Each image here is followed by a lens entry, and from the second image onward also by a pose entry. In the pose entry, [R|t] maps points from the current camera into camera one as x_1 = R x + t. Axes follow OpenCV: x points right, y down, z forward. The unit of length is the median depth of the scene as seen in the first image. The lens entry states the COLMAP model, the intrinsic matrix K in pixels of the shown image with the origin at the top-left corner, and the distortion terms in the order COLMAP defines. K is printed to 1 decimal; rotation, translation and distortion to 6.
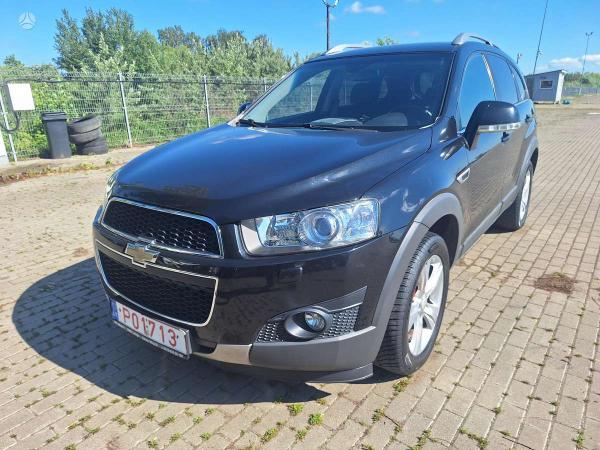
lens RADIAL K [[417.1, 0, 299.9], [0, 417.1, 236.6], [0, 0, 1]] dist [0.002064, 0.000485]
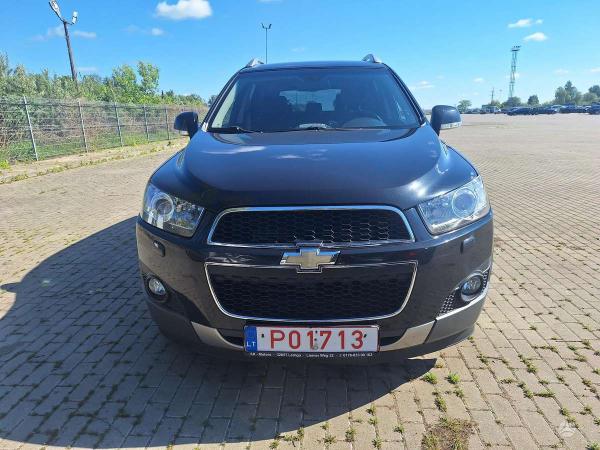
lens RADIAL K [[414.2, 0, 300.0], [0, 414.2, 225.0], [0, 0, 1]] dist [0.001046, -0.000755]
pose [[0.835199, -0.139987, 0.531833, -0.843194], [0.180345, 0.983301, -0.024396, -0.013983], [-0.519537, 0.116289, 0.846498, 0.228485]]
